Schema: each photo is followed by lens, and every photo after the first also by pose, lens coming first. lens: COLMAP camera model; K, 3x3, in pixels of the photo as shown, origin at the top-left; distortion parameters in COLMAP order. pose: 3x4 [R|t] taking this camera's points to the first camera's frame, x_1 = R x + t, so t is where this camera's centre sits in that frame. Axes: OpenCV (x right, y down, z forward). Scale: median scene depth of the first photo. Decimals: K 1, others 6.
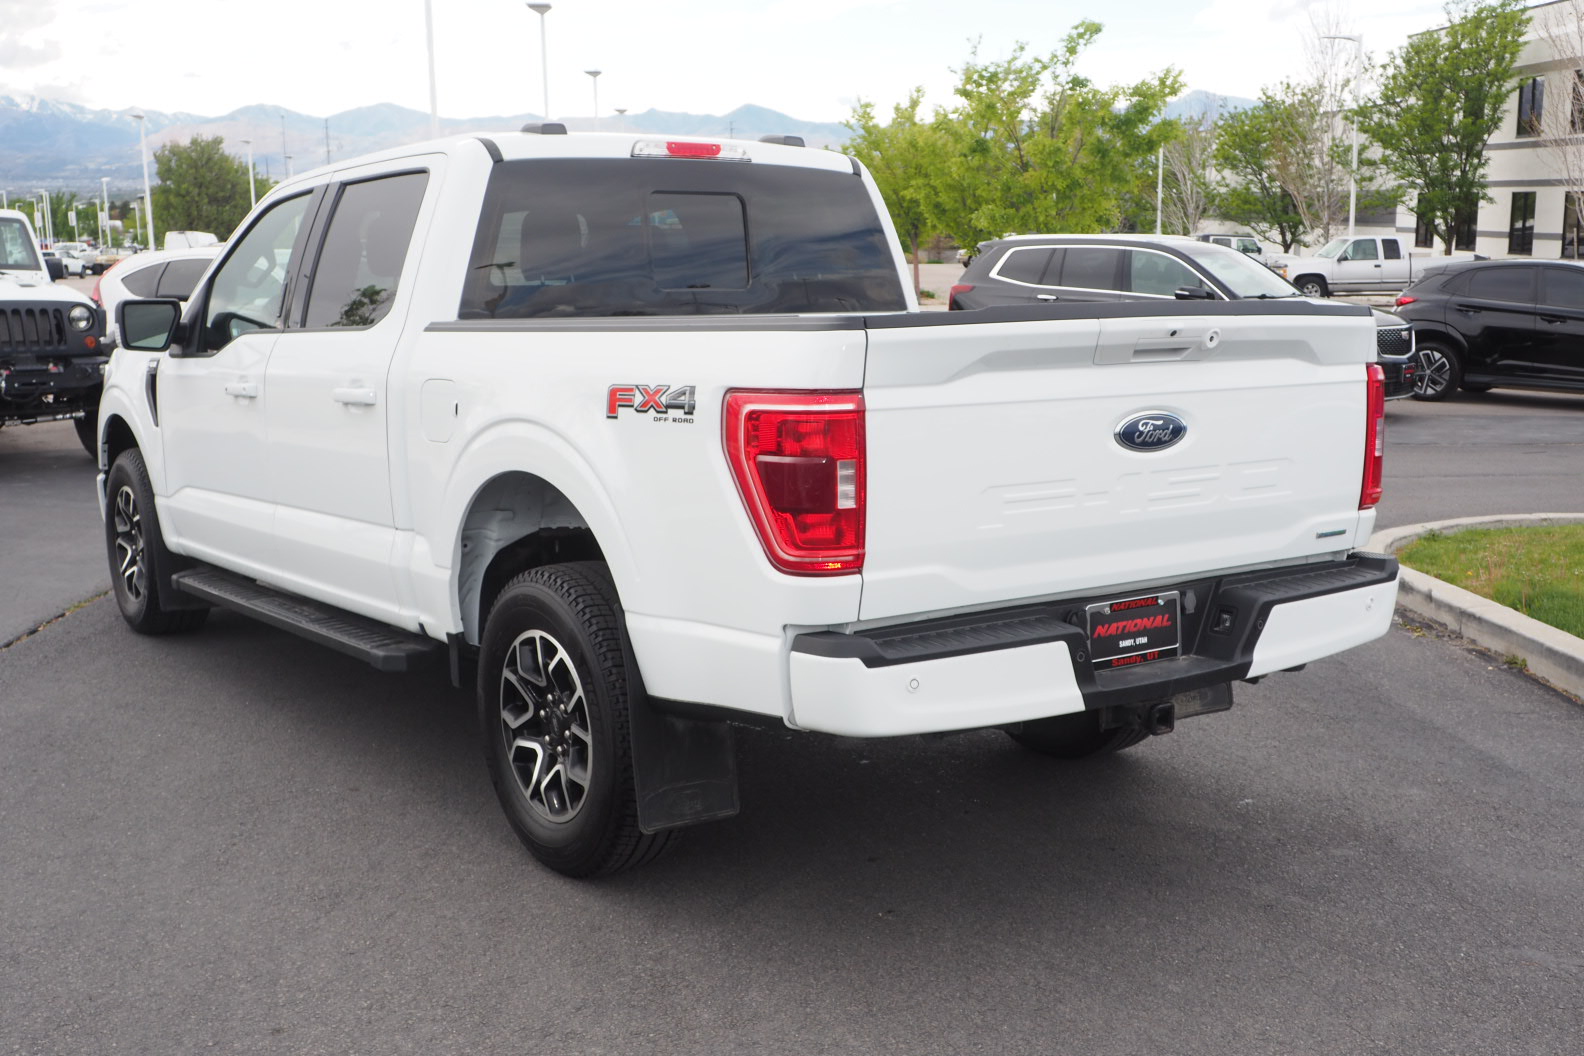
lens RADIAL K [[1763.9, 0, 769.7], [0, 1763.9, 556.2], [0, 0, 1]] dist [0.005288, -0.037958]
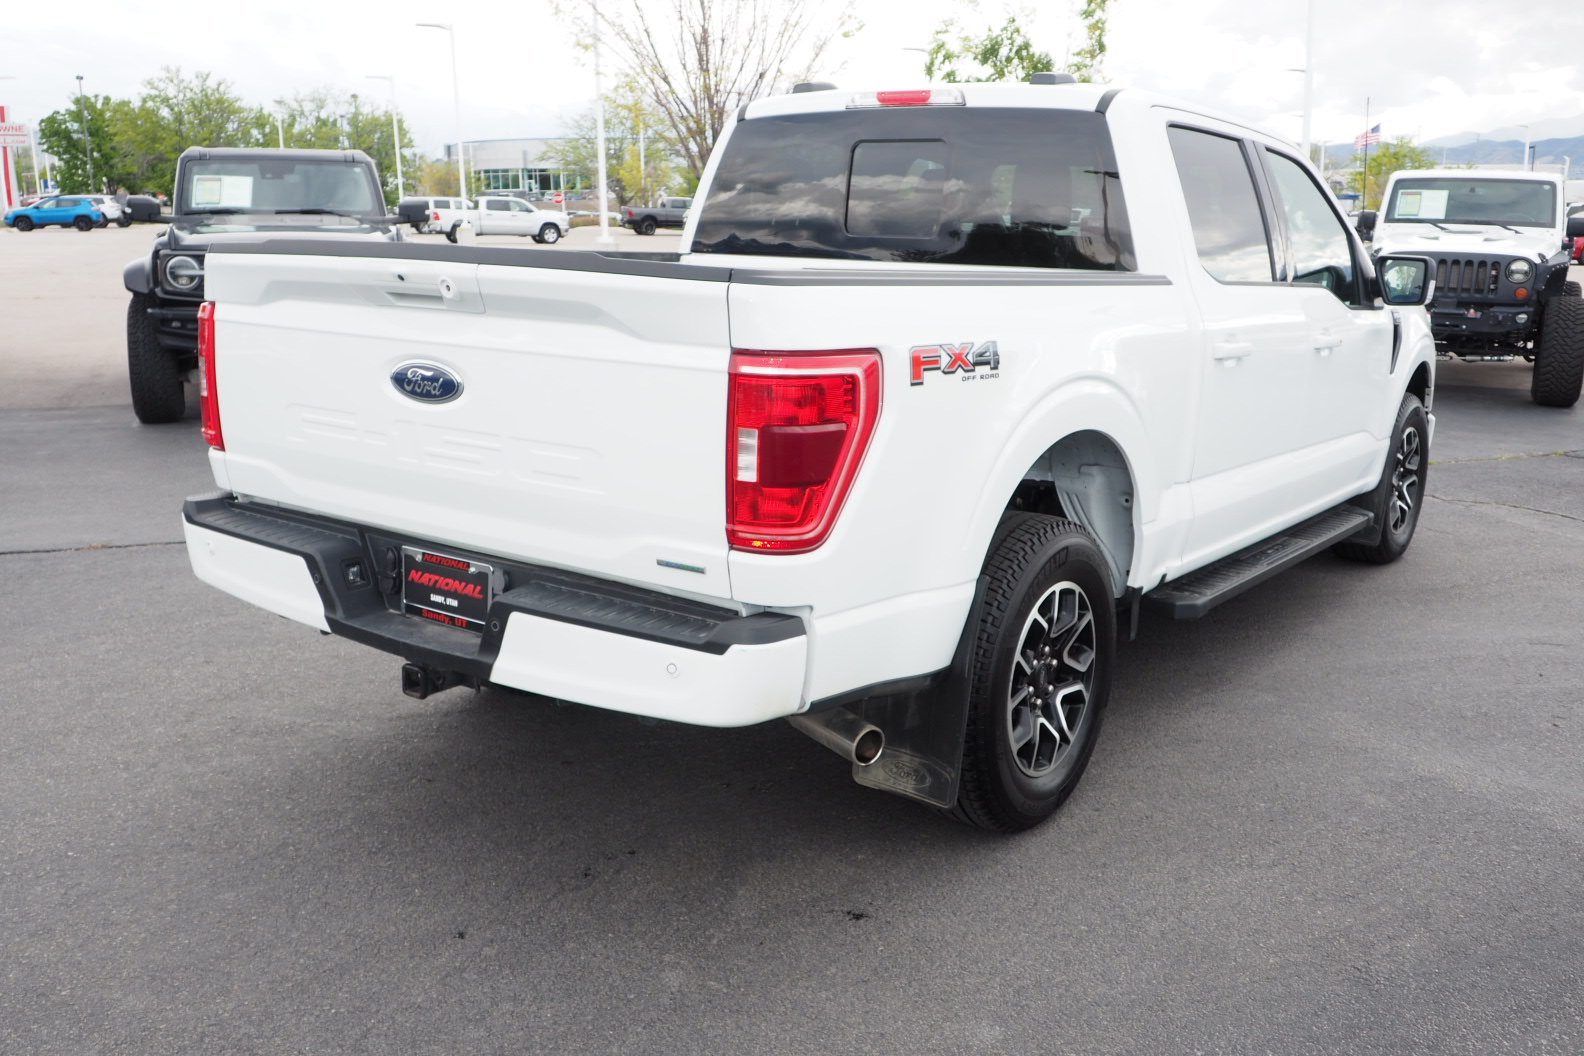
lens RADIAL K [[1409.0, 0, 794.6], [0, 1409.0, 503.8], [0, 0, 1]] dist [-0.007430, -0.006969]
pose [[0.325699, 0.199131, -0.924266, 0.946316], [-0.171091, 0.973843, 0.149523, -0.146783], [0.929865, 0.109434, 0.351249, 0.883587]]
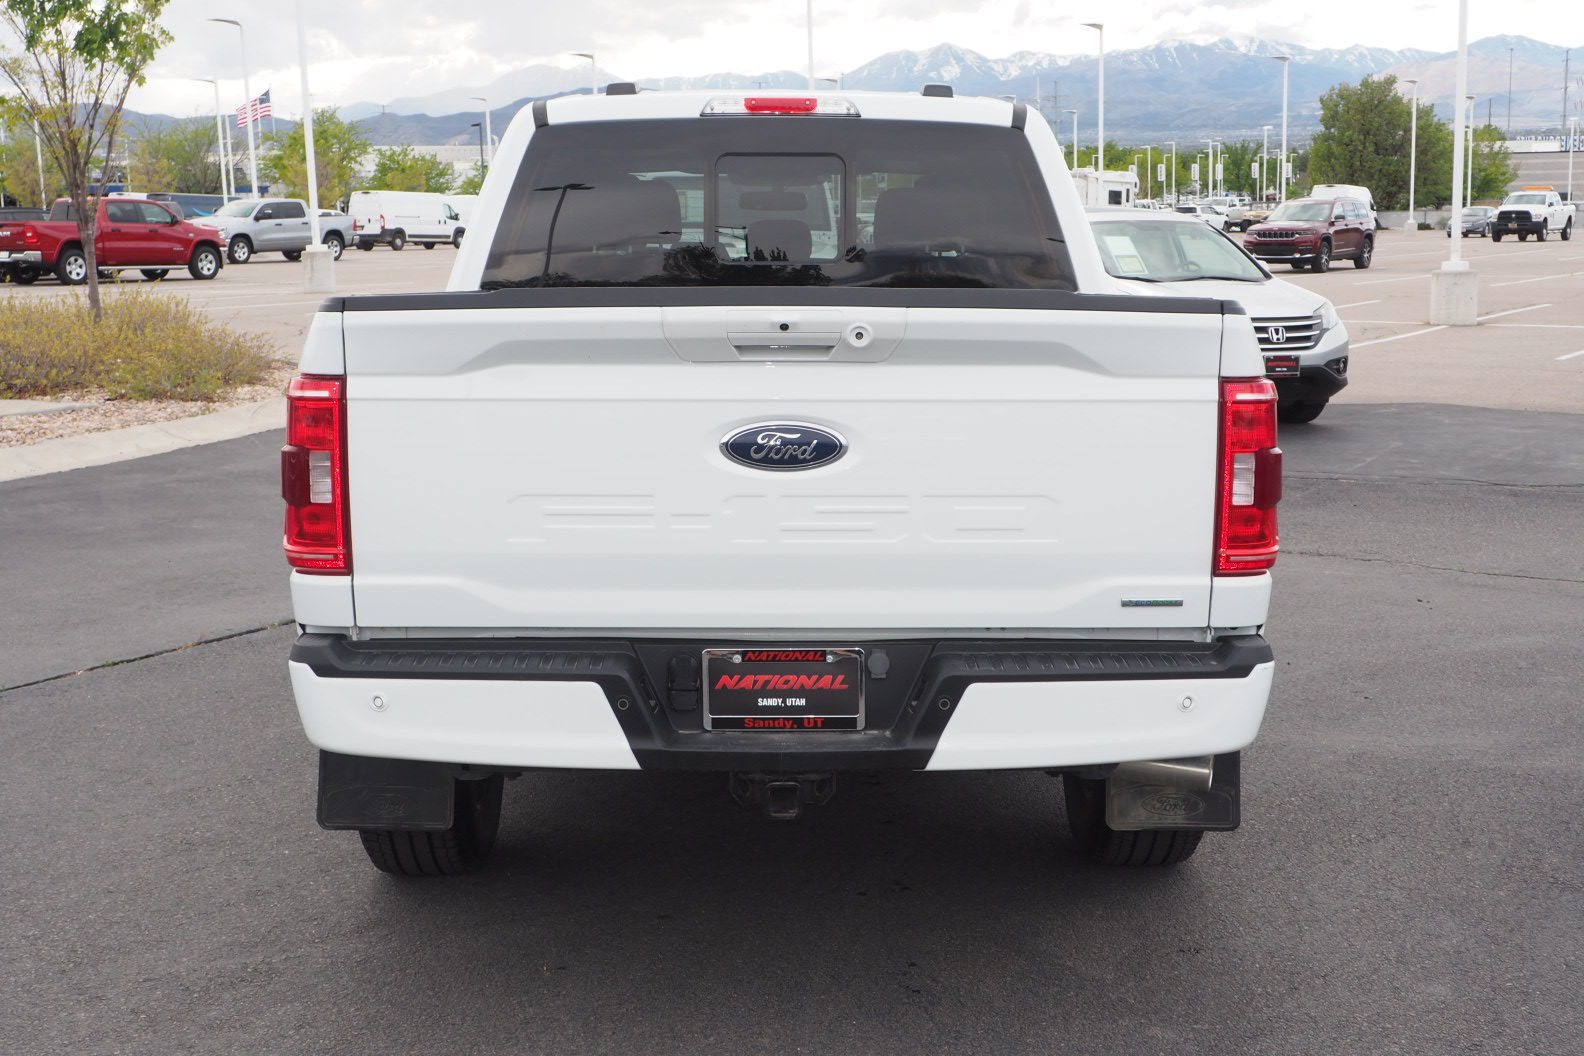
lens RADIAL K [[2004.3, 0, 783.2], [0, 2004.3, 534.3], [0, 0, 1]] dist [0.002894, -0.007961]
pose [[0.820465, 0.091204, -0.564375, 0.709676], [-0.095988, 0.995155, 0.021275, -0.047747], [0.563581, 0.036717, 0.825244, 0.224887]]
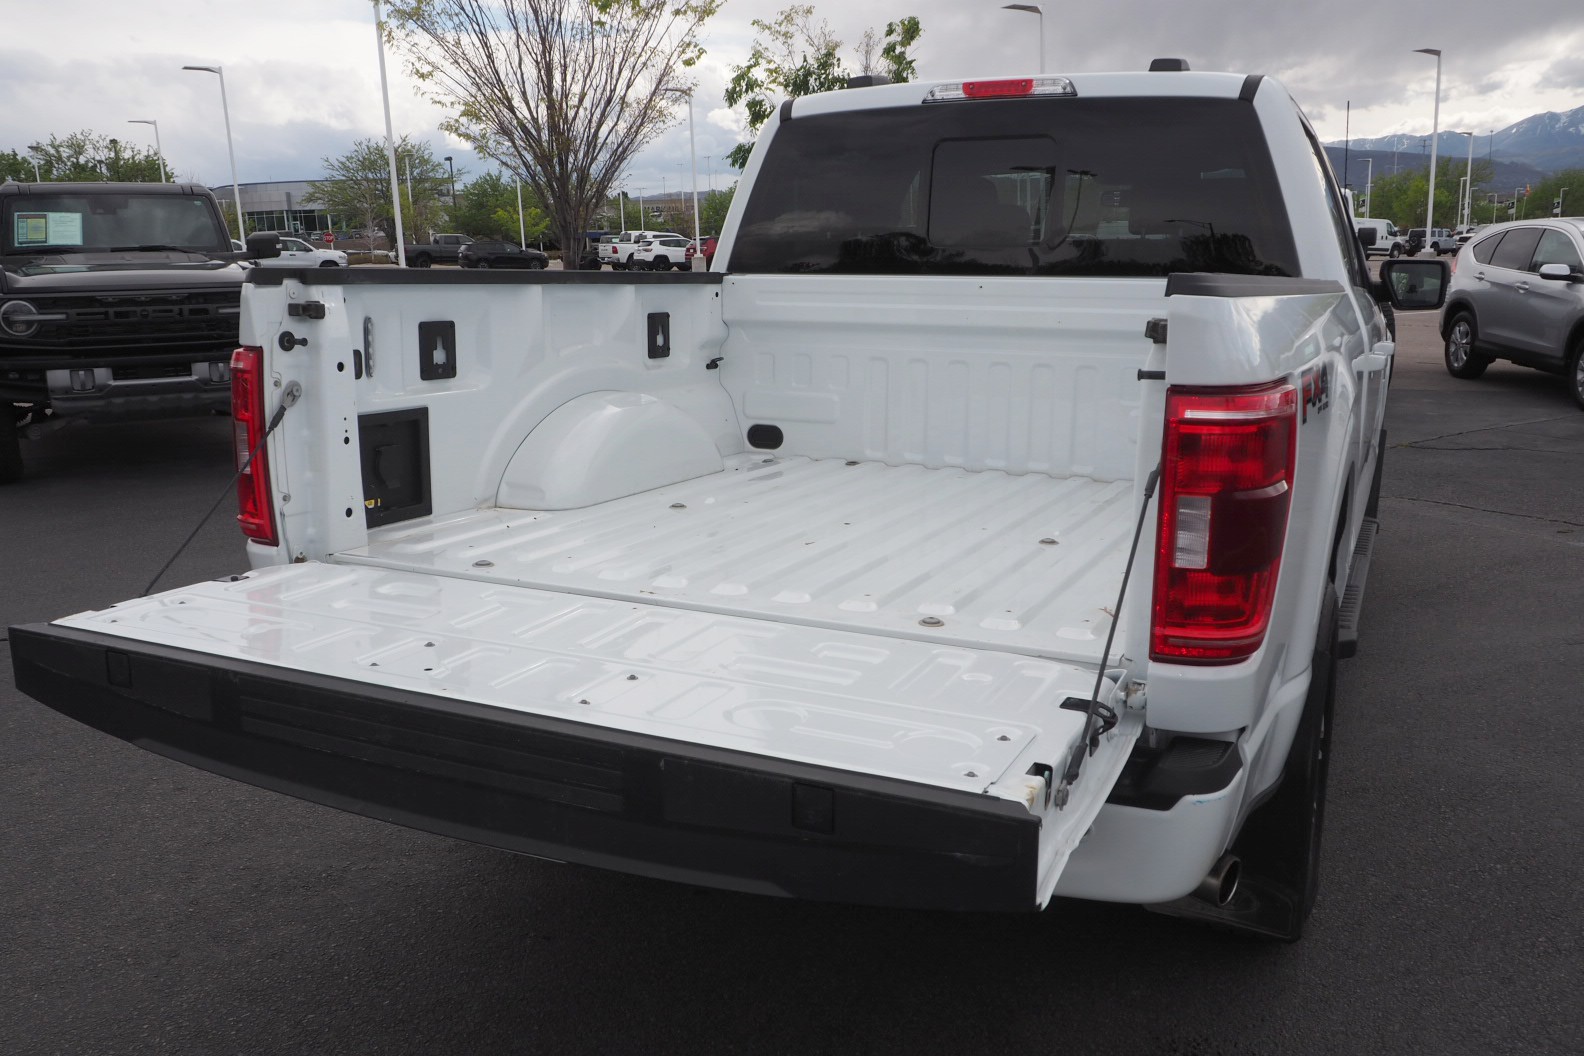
lens RADIAL K [[1295.8, 0, 786.3], [0, 1295.8, 524.0], [0, 0, 1]] dist [-0.013605, -0.001577]
pose [[0.484330, 0.183953, -0.855328, 0.655188], [-0.138046, 0.981467, 0.132912, -0.111420], [0.863926, 0.053701, 0.500748, 0.764468]]
